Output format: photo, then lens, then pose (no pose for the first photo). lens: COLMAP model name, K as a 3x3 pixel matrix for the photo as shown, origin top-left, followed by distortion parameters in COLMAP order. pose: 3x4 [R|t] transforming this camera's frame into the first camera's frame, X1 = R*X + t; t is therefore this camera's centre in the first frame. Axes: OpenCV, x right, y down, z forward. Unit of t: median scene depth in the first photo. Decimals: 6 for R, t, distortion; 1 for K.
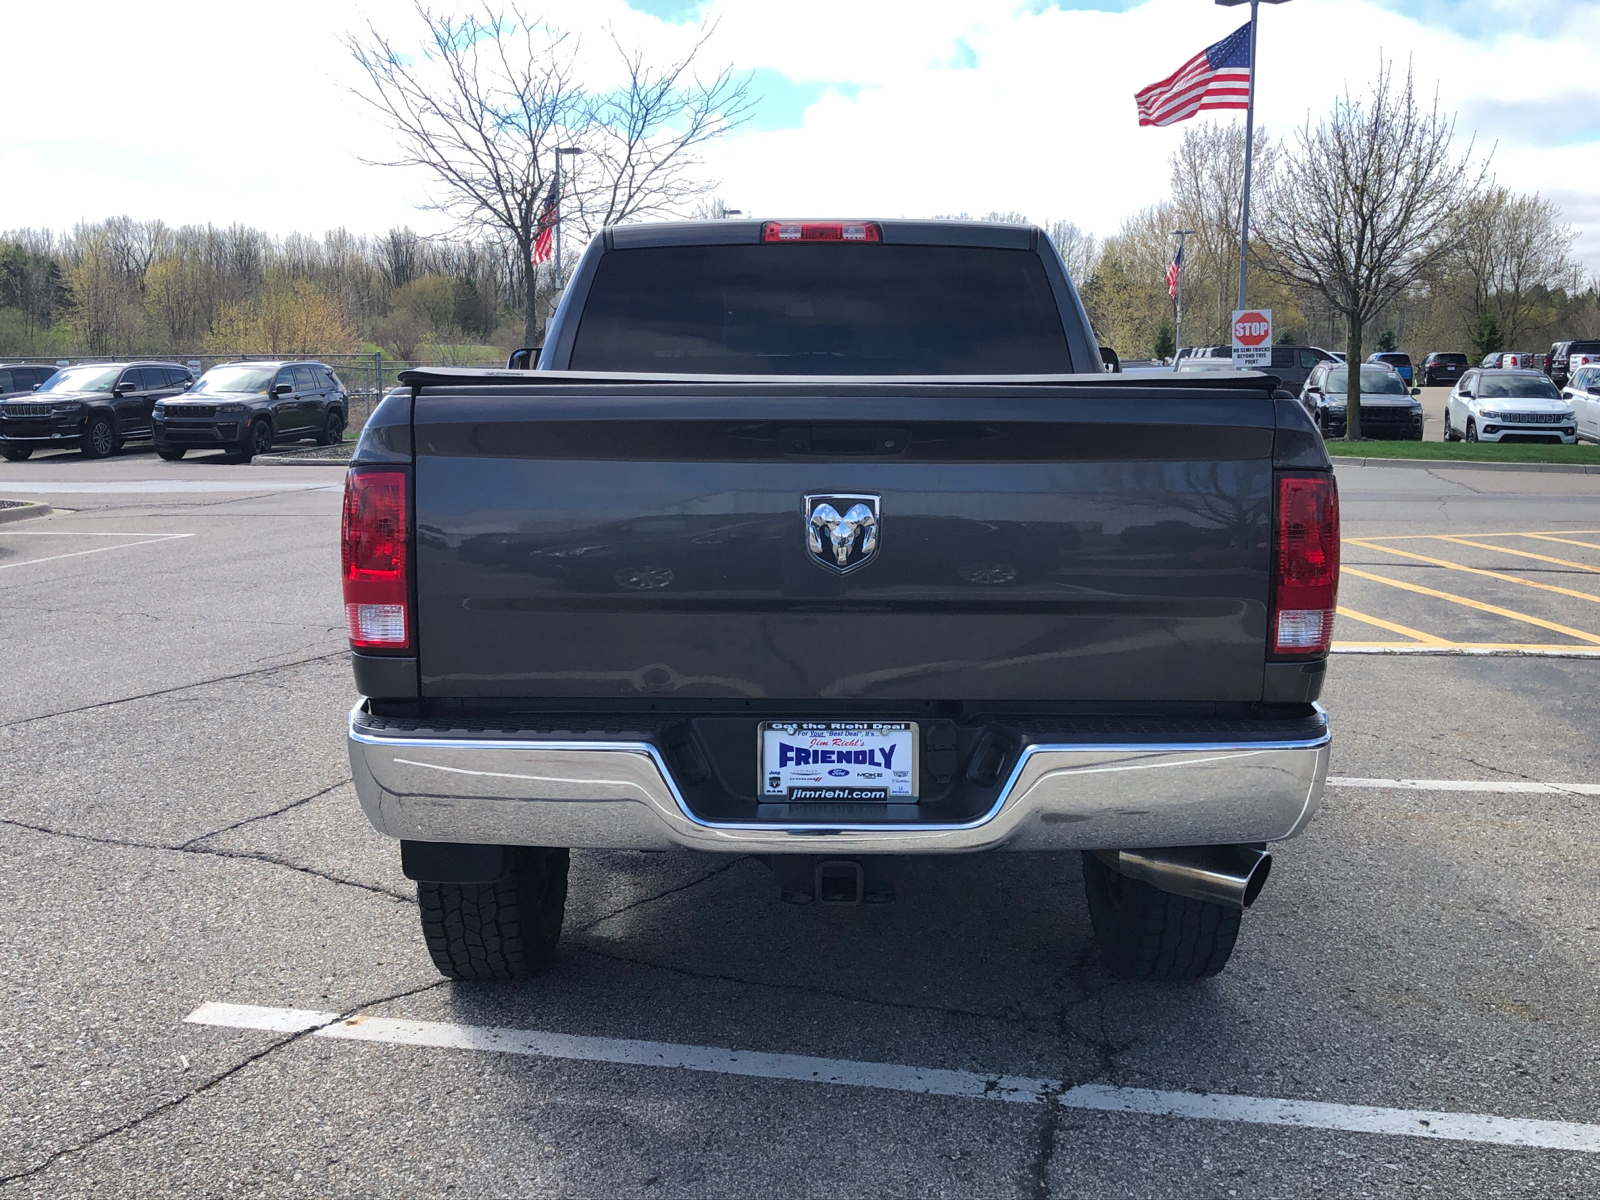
lens RADIAL K [[1650.8, 0, 803.9], [0, 1650.8, 582.4], [0, 0, 1]] dist [0.016233, 0.000000]
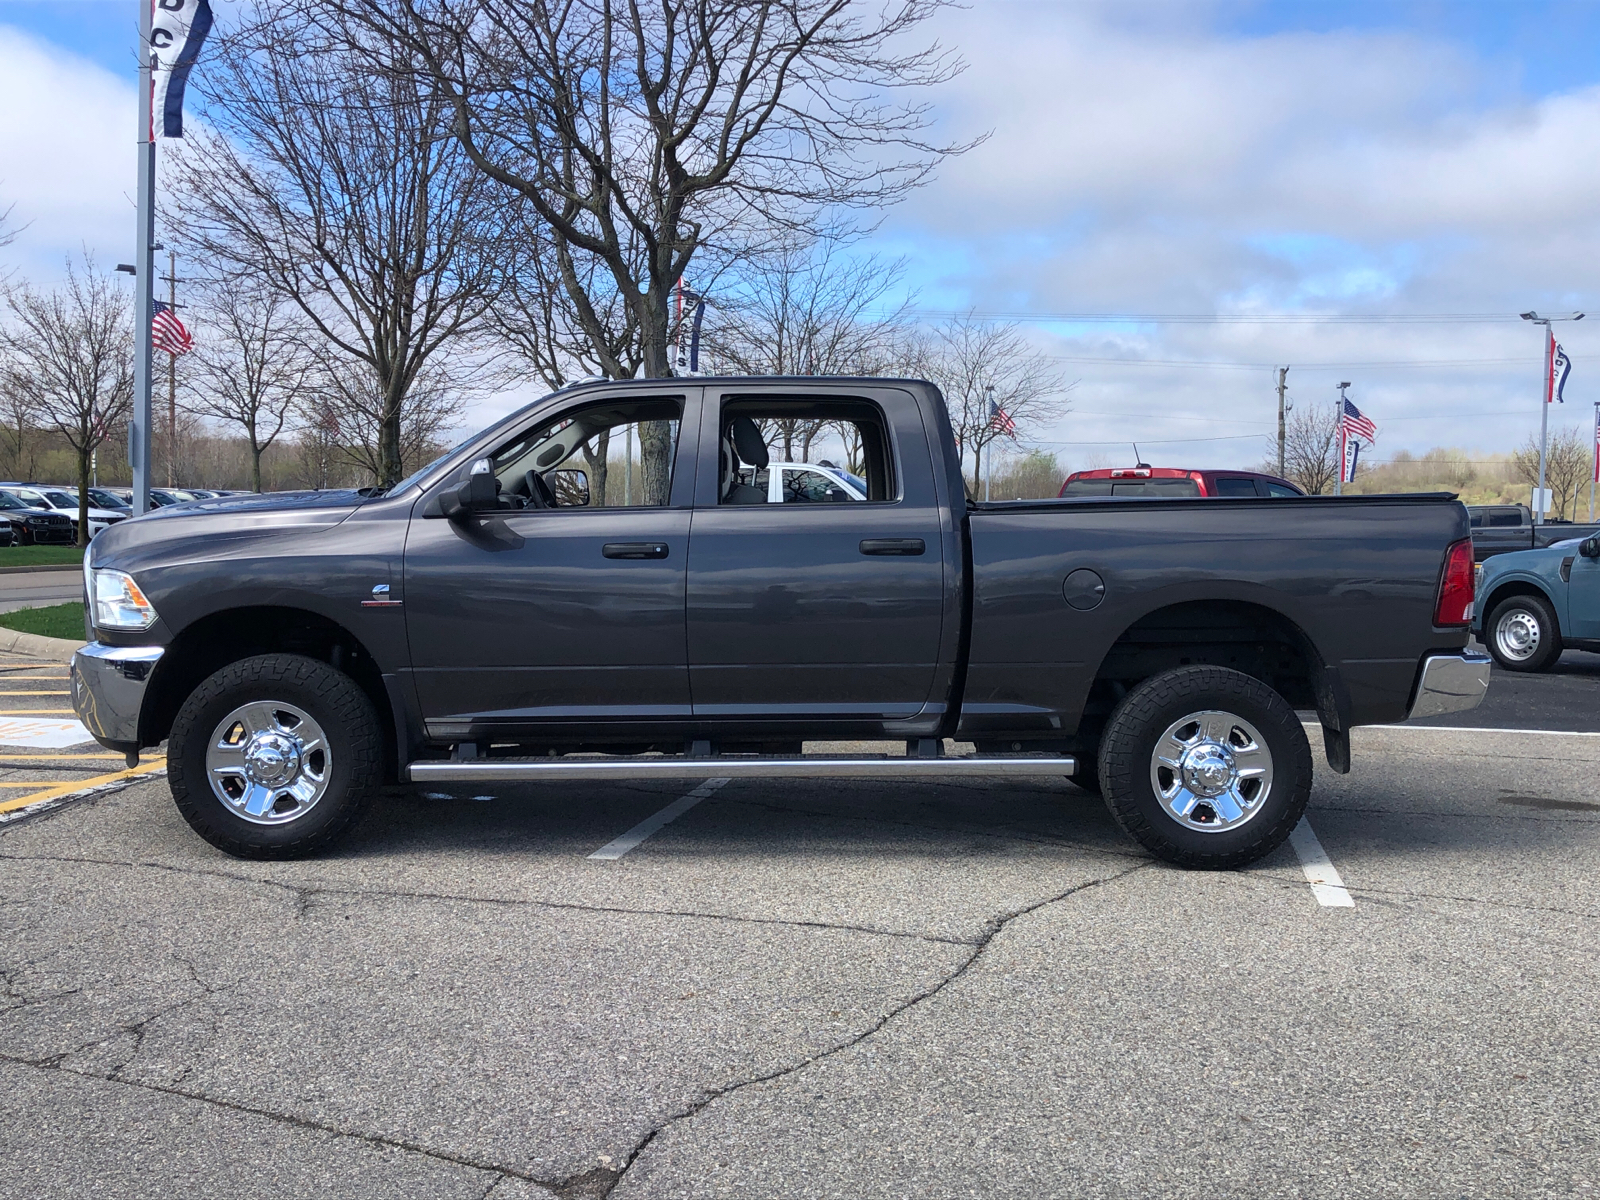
lens RADIAL K [[1650.8, 0, 792.4], [0, 1650.8, 605.2], [0, 0, 1]] dist [0.016233, 0.000000]
pose [[-0.011160, -0.061675, 0.998034, -2.121860], [0.116803, 0.991183, 0.062558, -0.195440], [-0.993092, 0.117272, -0.003858, 1.665513]]
